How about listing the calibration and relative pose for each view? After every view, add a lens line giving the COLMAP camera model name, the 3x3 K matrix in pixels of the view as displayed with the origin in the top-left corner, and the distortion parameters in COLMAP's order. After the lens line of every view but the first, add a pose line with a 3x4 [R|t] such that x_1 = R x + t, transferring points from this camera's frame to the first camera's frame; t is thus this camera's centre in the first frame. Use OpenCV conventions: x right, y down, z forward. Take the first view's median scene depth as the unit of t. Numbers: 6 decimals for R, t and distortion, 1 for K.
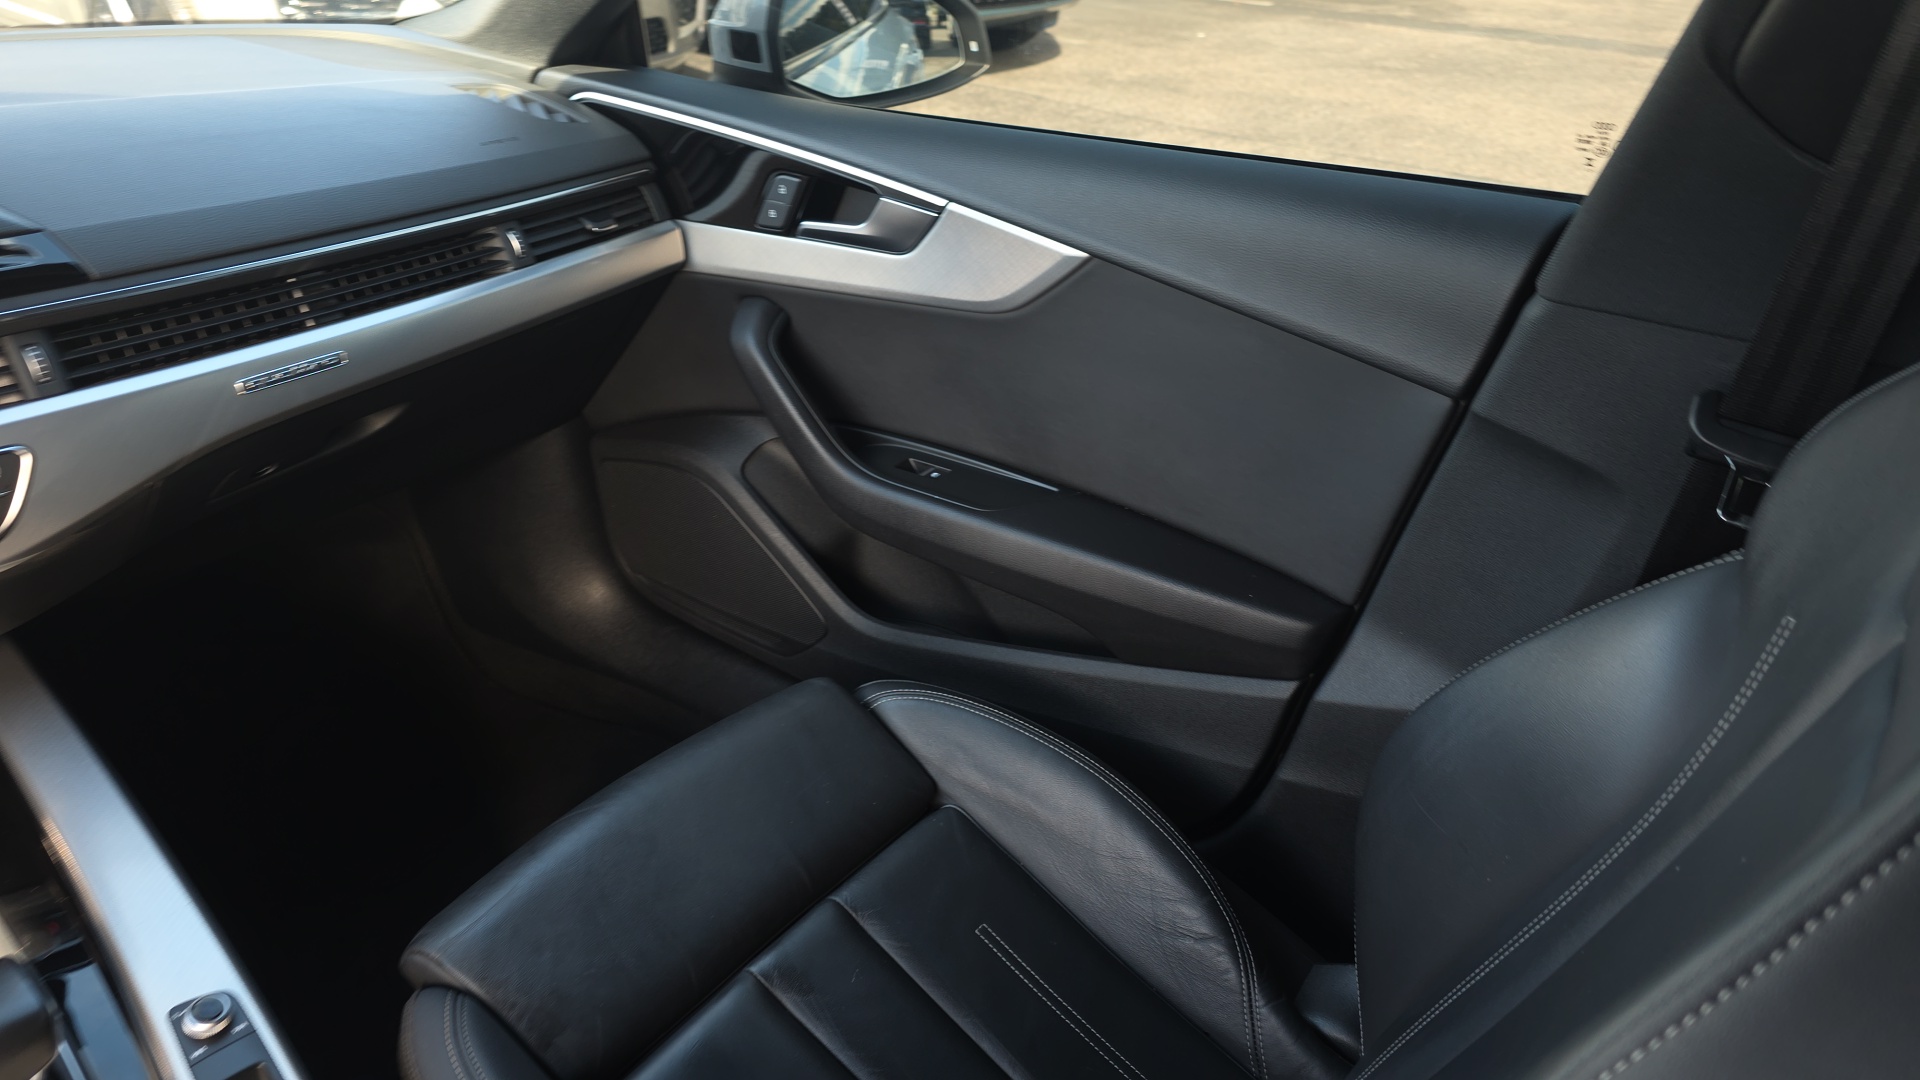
lens RADIAL K [[1268.8, 0, 967.2], [0, 1268.8, 549.7], [0, 0, 1]] dist [0.067336, -0.062314]
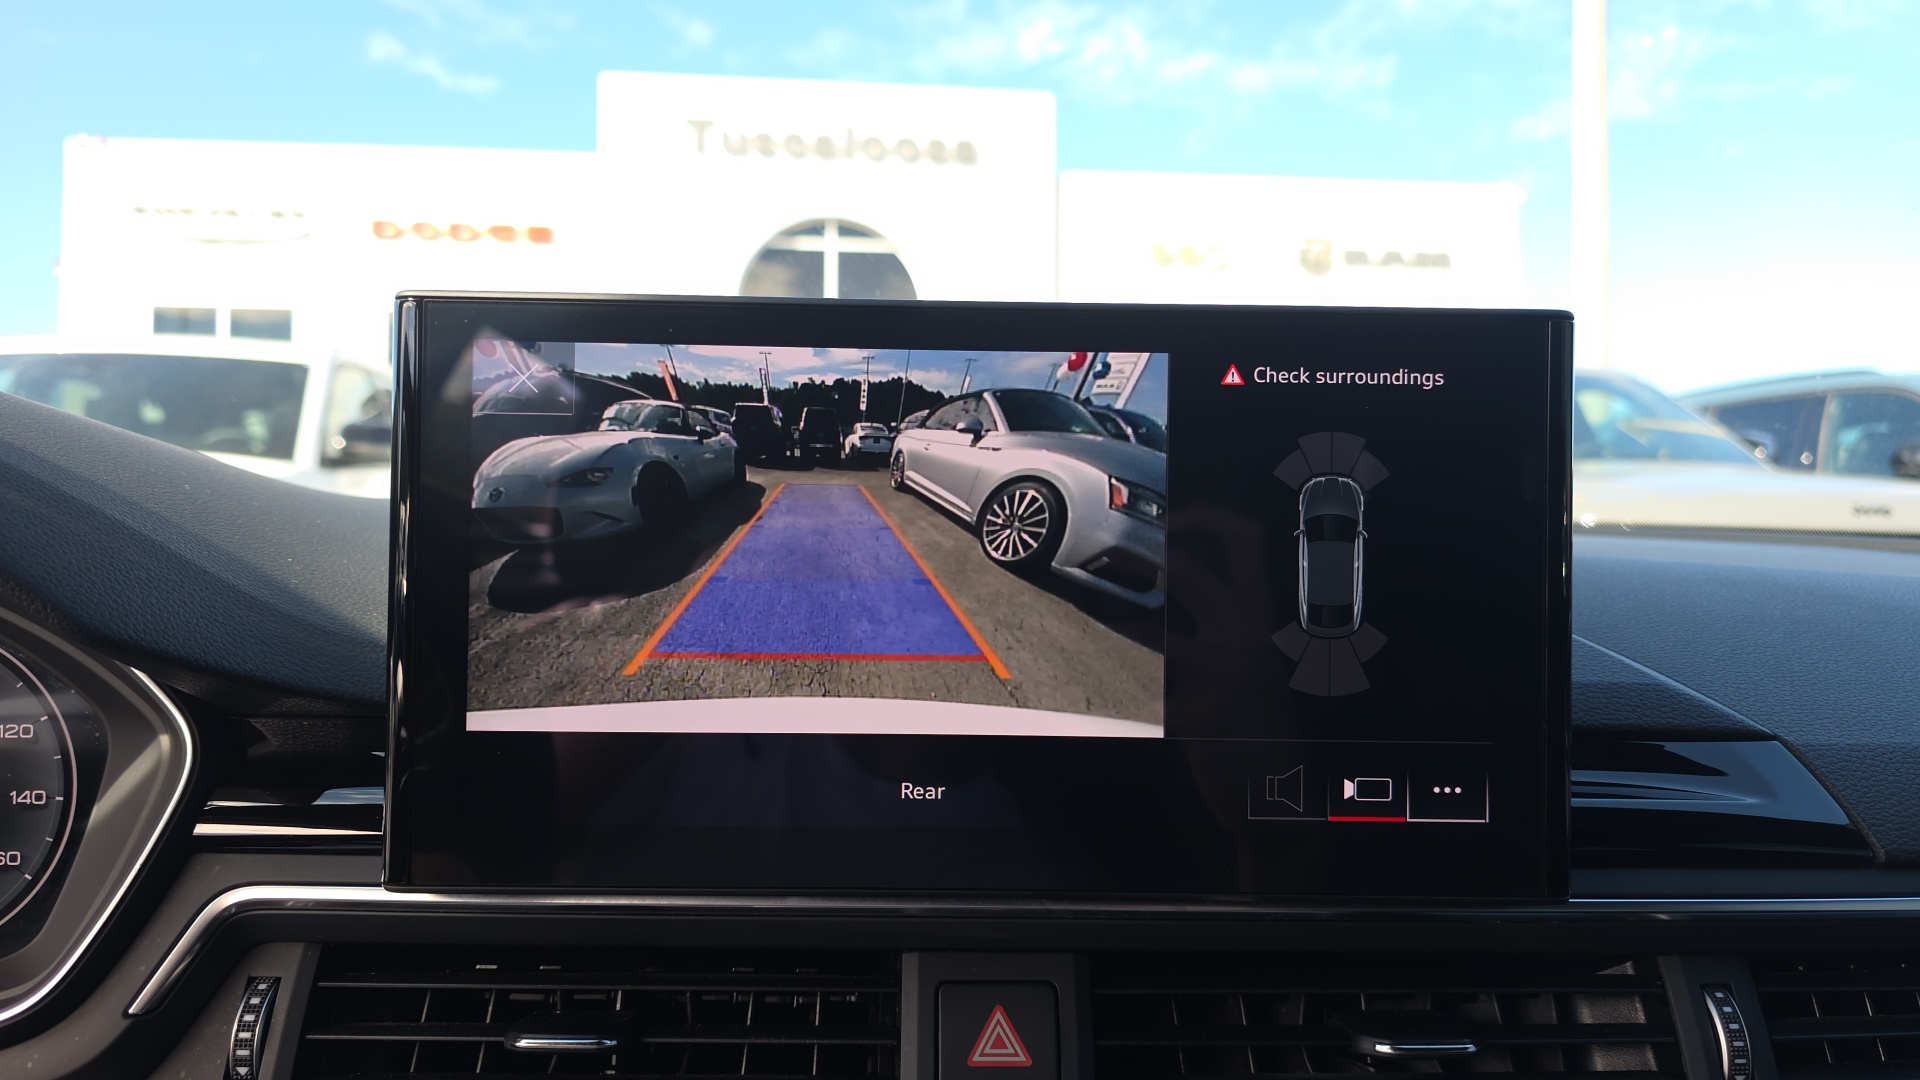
lens RADIAL K [[1317.7, 0, 947.4], [0, 1317.7, 541.5], [0, 0, 1]] dist [0.038163, -0.063122]
pose [[0.687698, -0.032911, -0.725250, -0.448617], [-0.338076, 0.869531, -0.360029, -0.033935], [0.642476, 0.492781, 0.586848, 0.396376]]
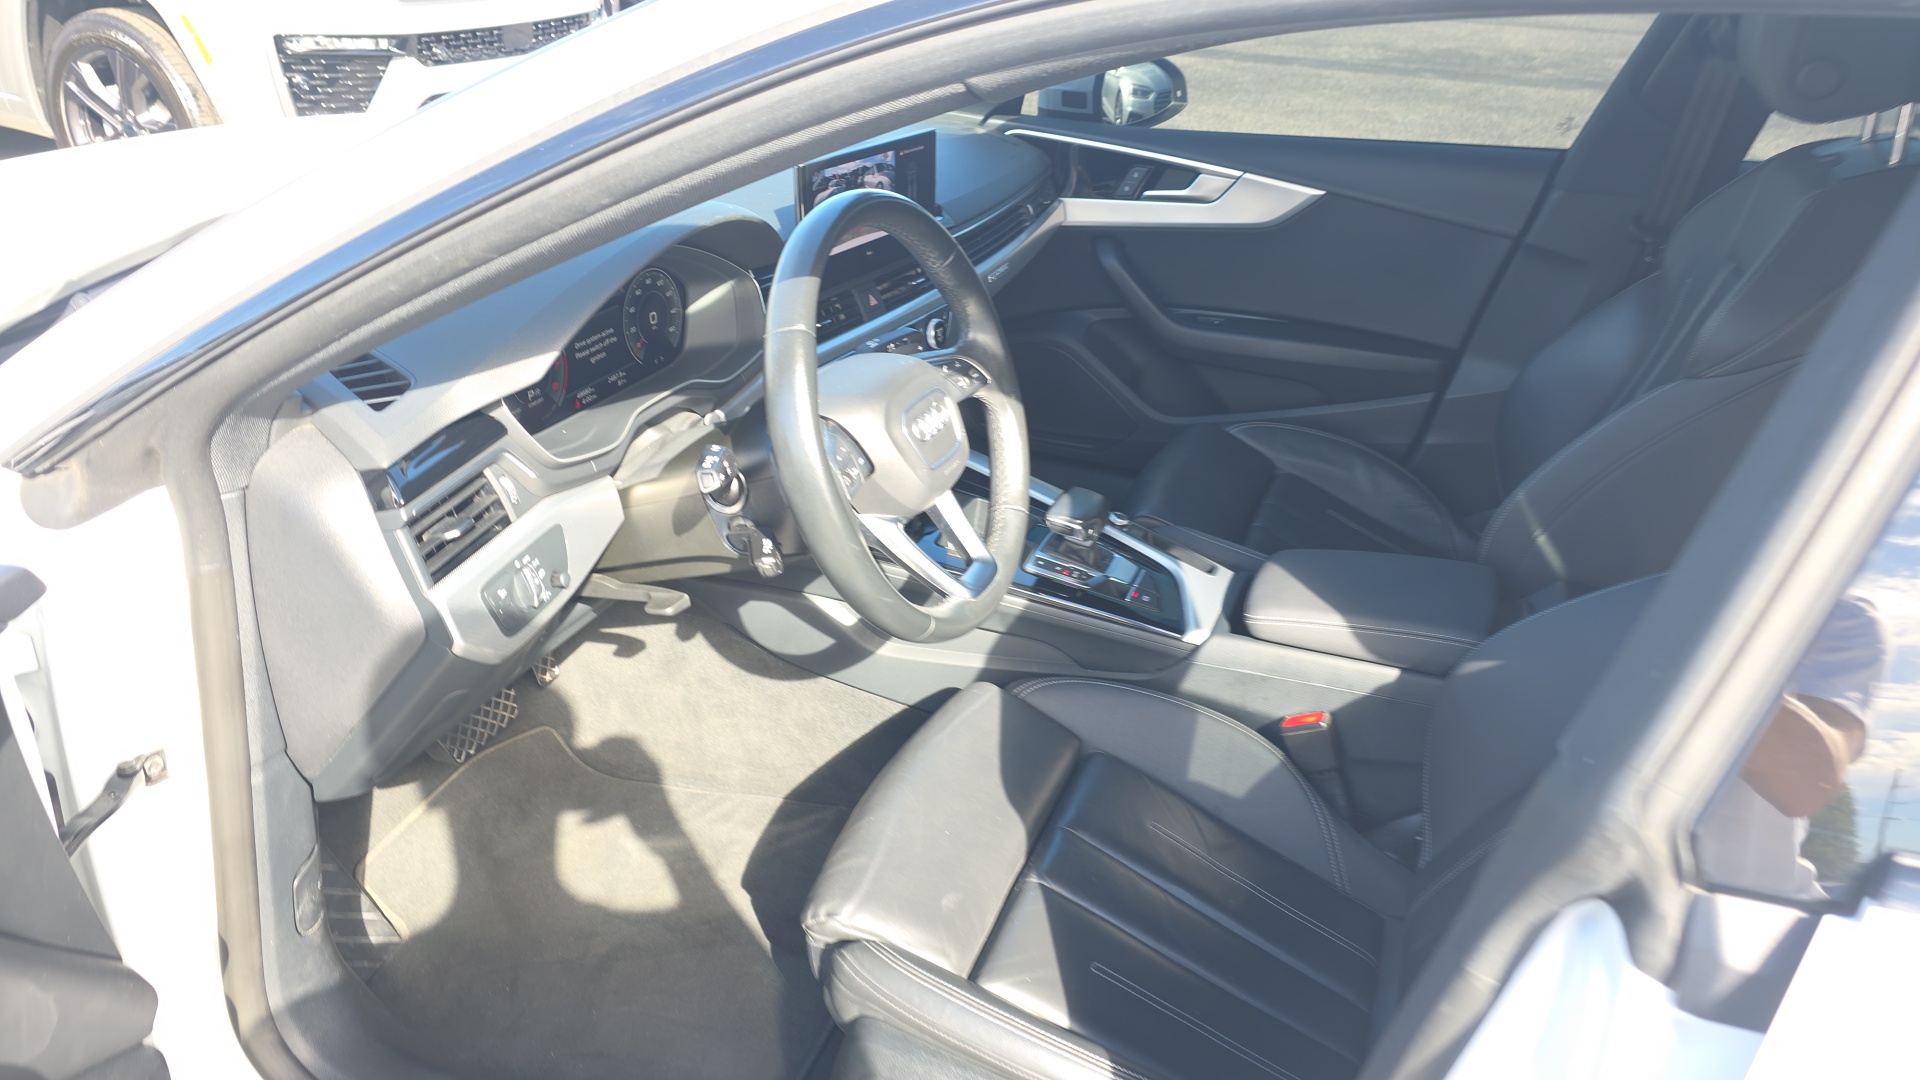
lens RADIAL K [[1268.8, 0, 967.2], [0, 1268.8, 549.7], [0, 0, 1]] dist [0.067336, -0.062314]
pose [[0.970281, -0.116243, 0.212233, -0.925785], [0.119535, 0.992826, -0.002702, 0.265199], [-0.210396, 0.027991, 0.977215, -0.847693]]
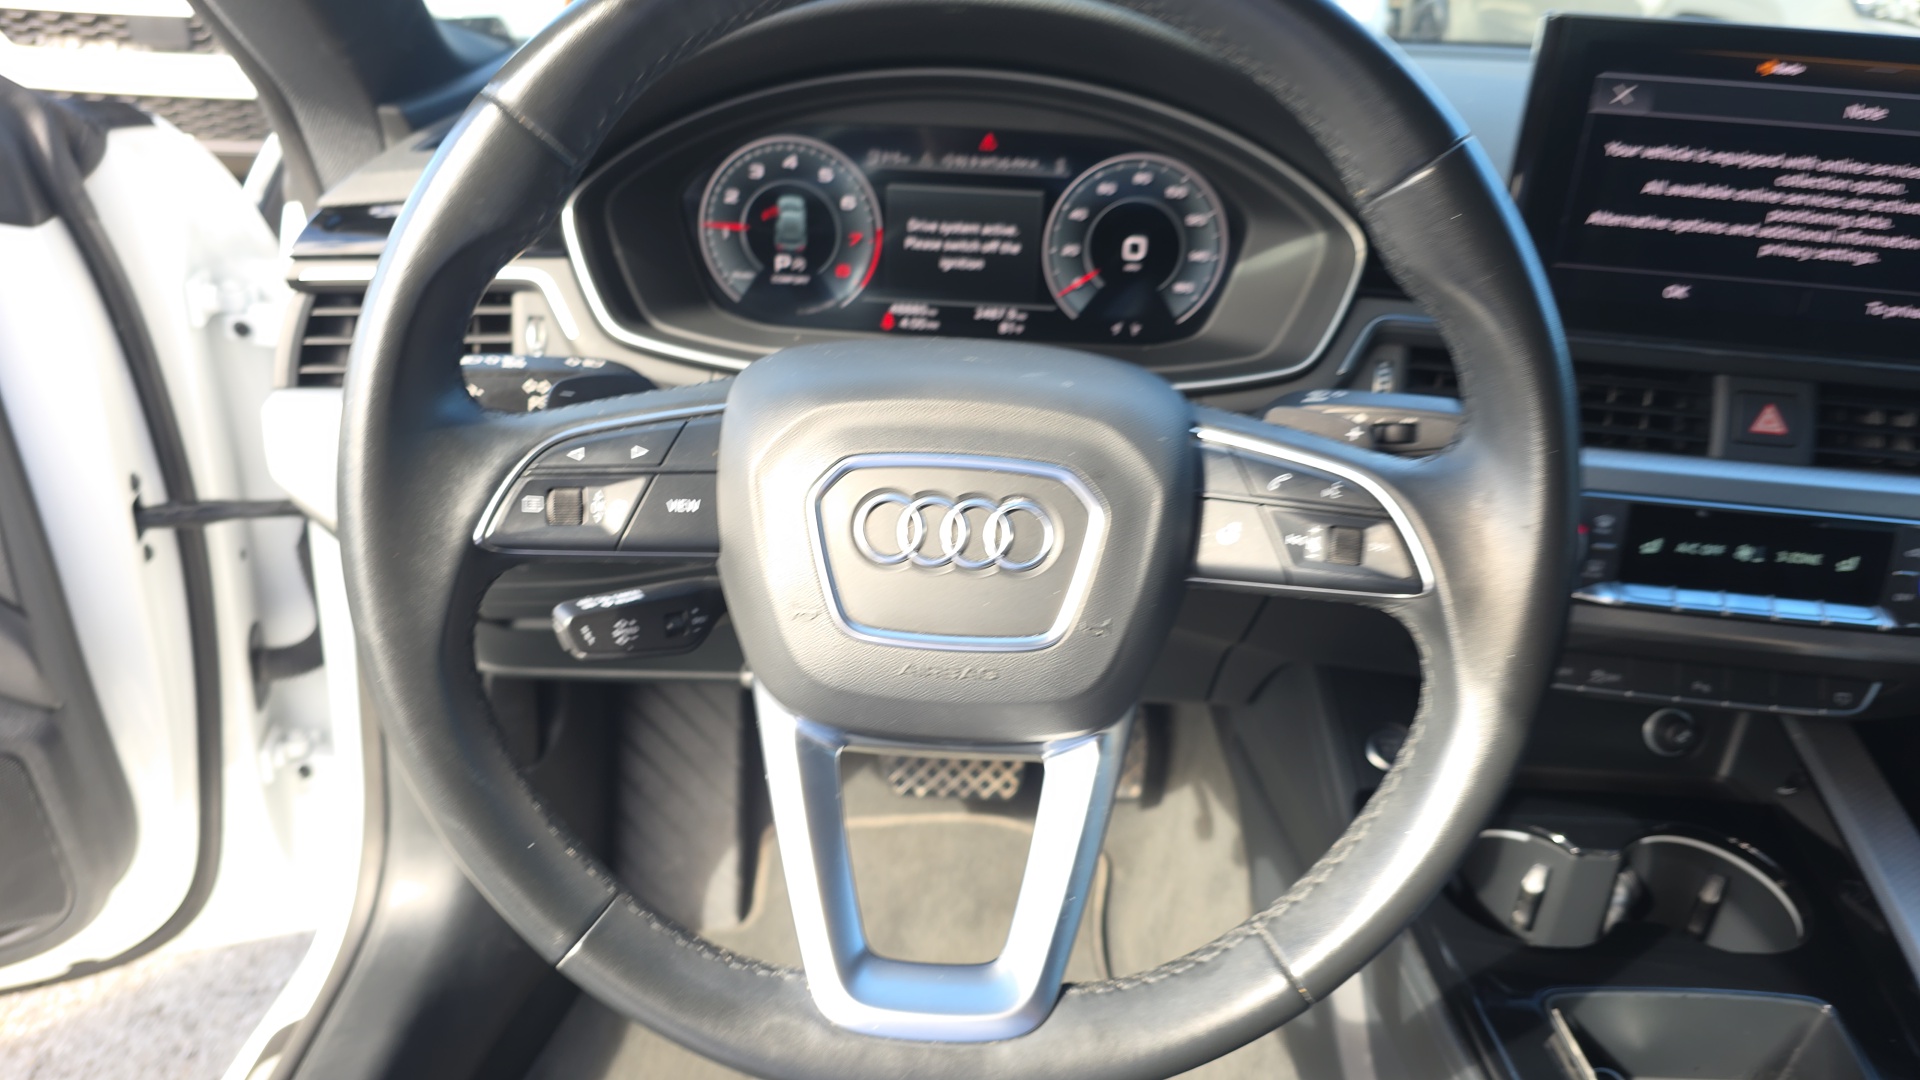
lens RADIAL K [[1311.9, 0, 924.7], [0, 1311.9, 554.6], [0, 0, 1]] dist [0.059750, -0.071074]
pose [[0.564813, 0.351826, -0.746462, -0.404307], [-0.421400, 0.900698, 0.105668, 0.115865], [0.709513, 0.254876, 0.656985, -0.048672]]
